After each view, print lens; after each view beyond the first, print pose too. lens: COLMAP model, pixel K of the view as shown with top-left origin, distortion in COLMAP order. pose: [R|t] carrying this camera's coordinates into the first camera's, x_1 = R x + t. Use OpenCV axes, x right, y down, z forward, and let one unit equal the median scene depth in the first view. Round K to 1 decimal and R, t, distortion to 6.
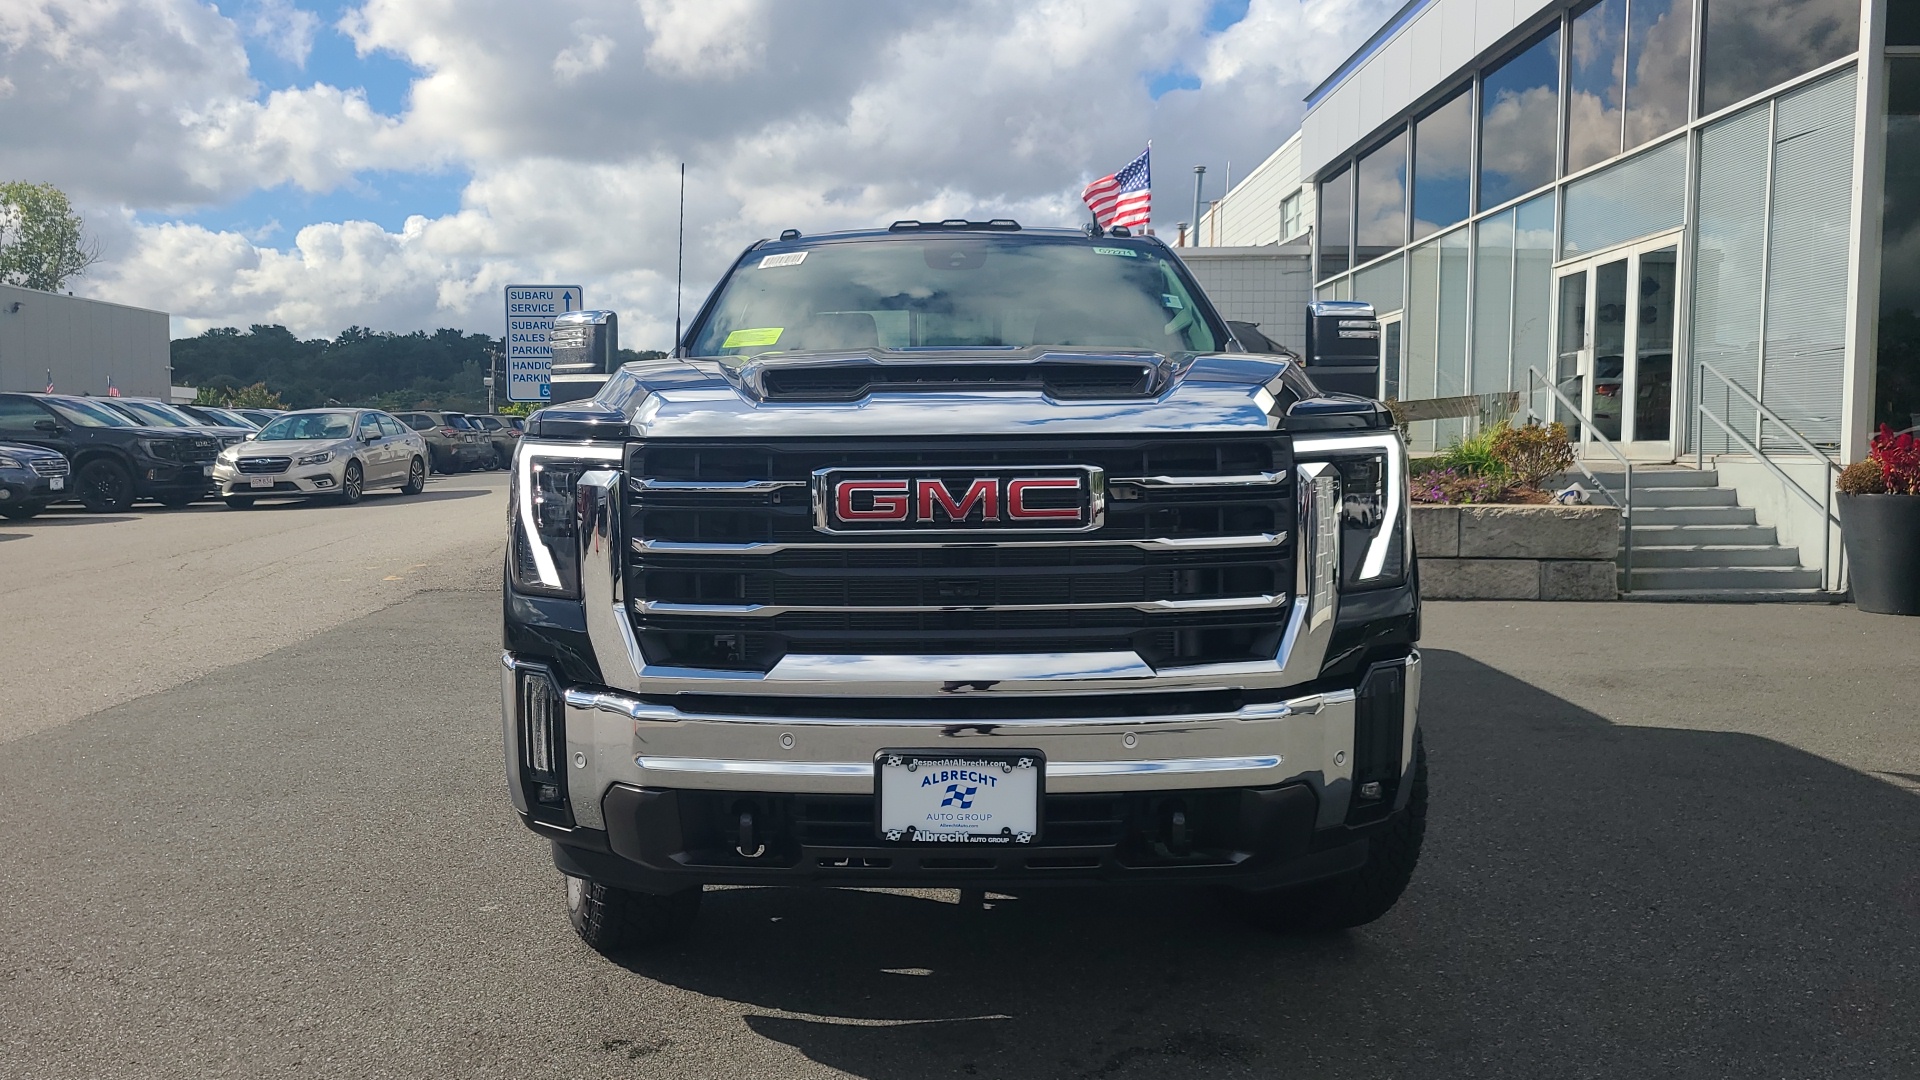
lens RADIAL K [[1426.6, 0, 960.0], [0, 1426.6, 540.0], [0, 0, 1]] dist [0.061338, -0.043316]
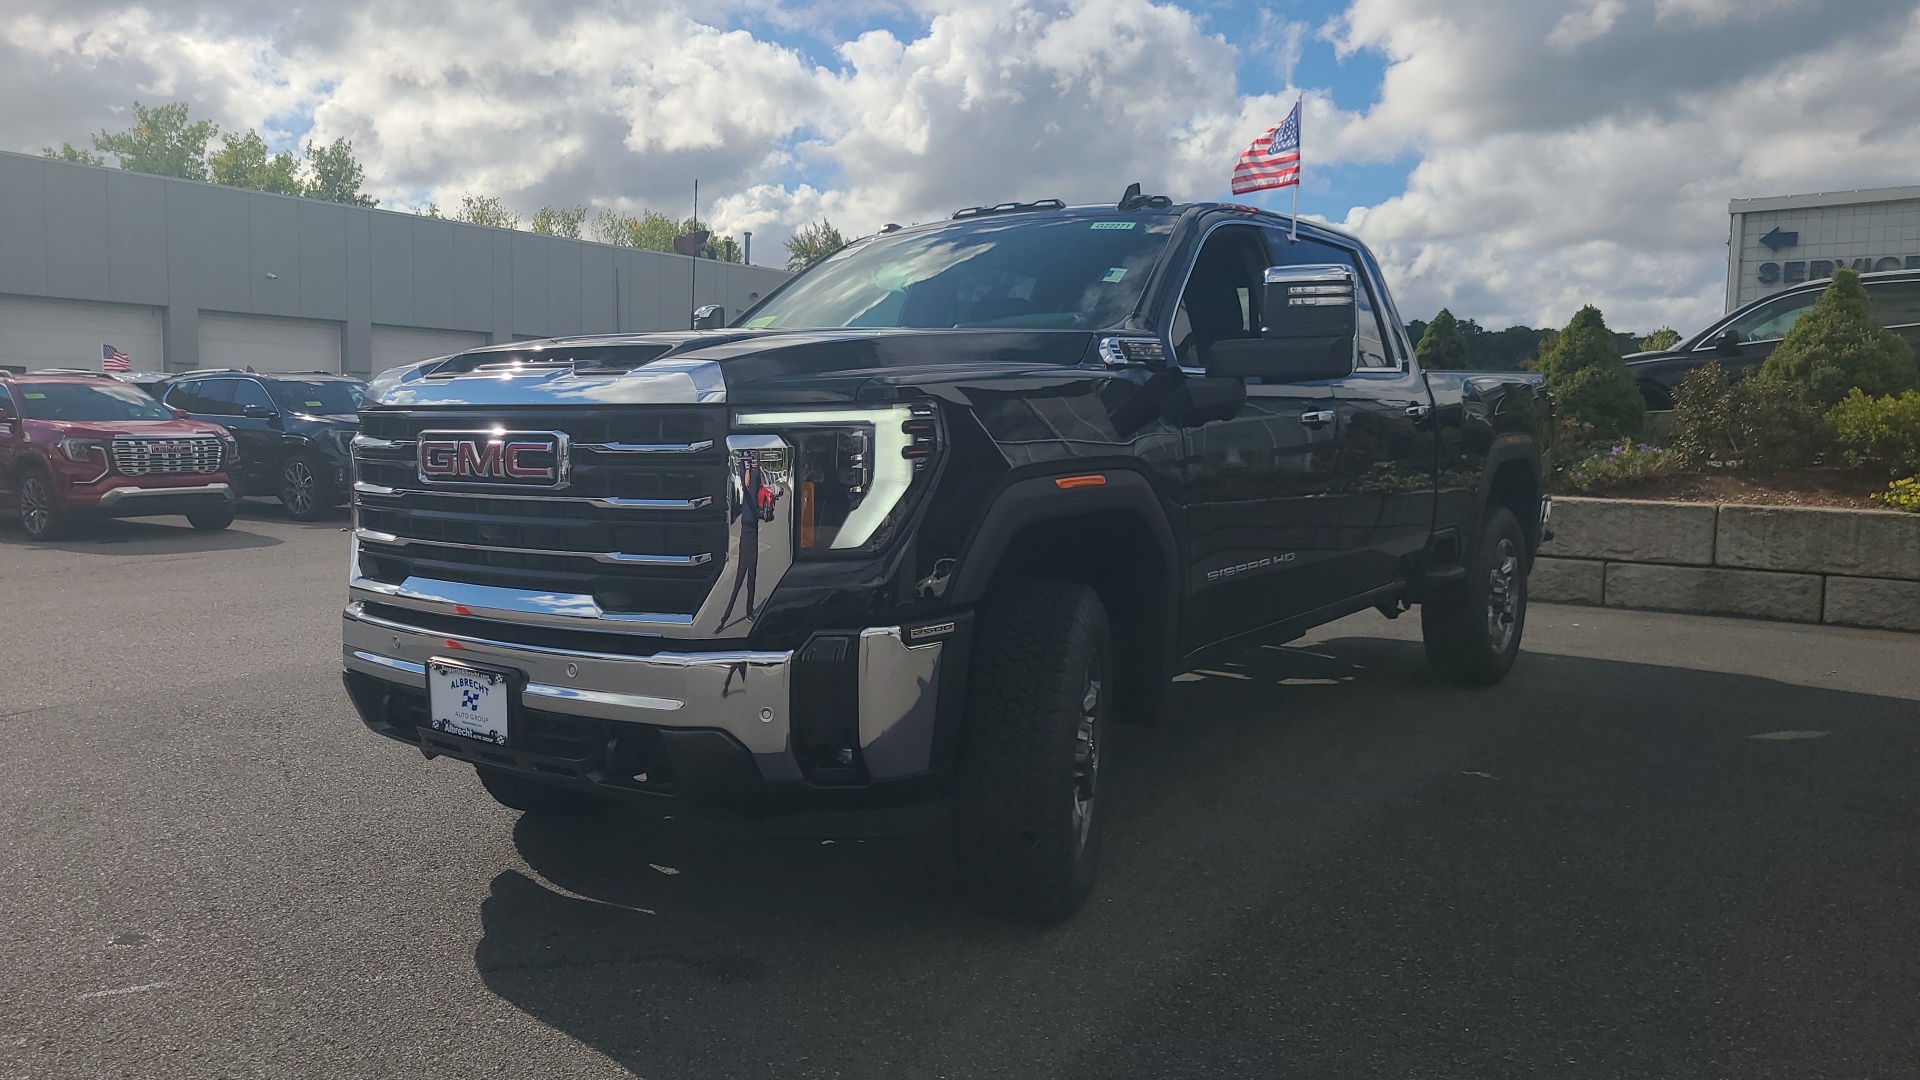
lens RADIAL K [[1421.8, 0, 953.8], [0, 1421.8, 536.3], [0, 0, 1]] dist [0.039218, -0.005154]
pose [[0.810917, 0.056067, -0.582469, 1.025226], [-0.050490, 0.998391, 0.025810, -0.013768], [0.582979, 0.008479, 0.812443, 0.237969]]
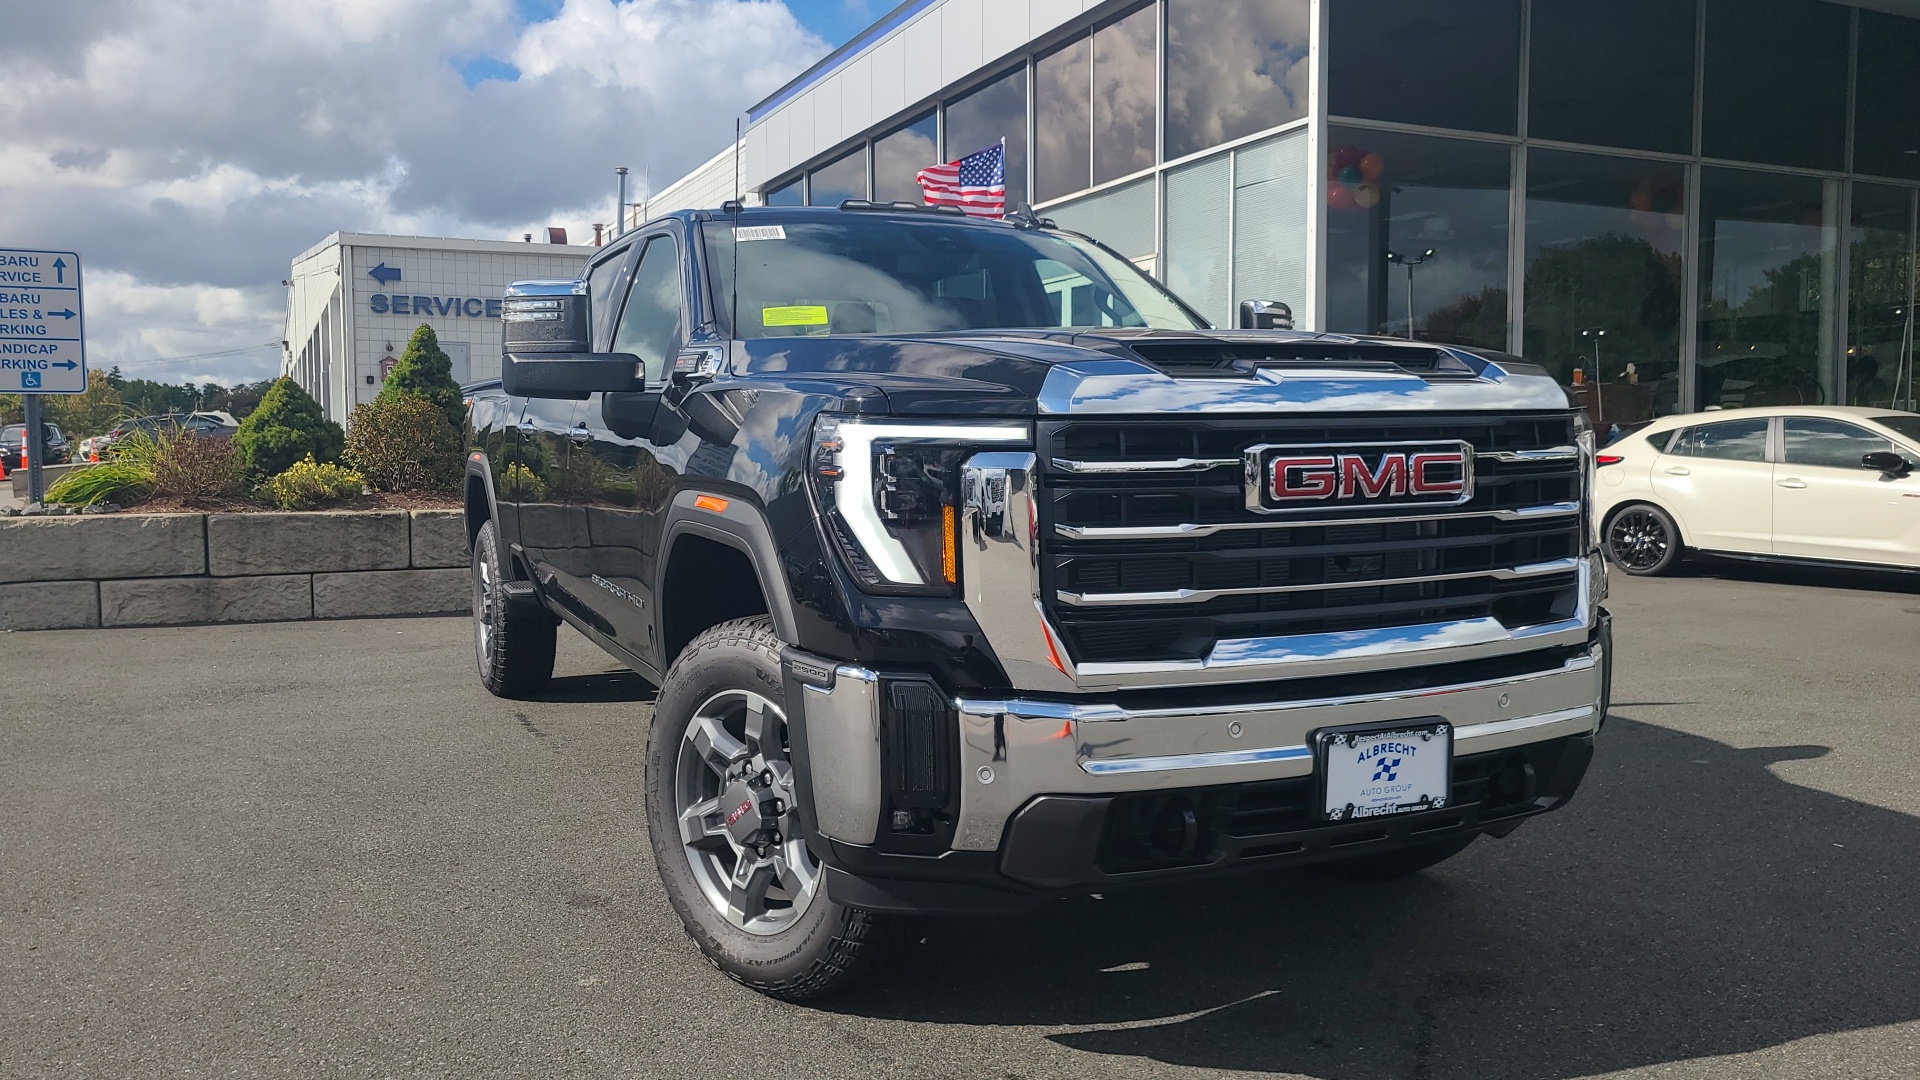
lens RADIAL K [[1421.8, 0, 953.8], [0, 1421.8, 536.3], [0, 0, 1]] dist [0.039218, -0.005154]
pose [[0.904701, -0.033182, 0.424753, -0.686987], [0.036059, 0.999349, 0.001265, 0.002711], [-0.424519, 0.014172, 0.905308, 0.210320]]
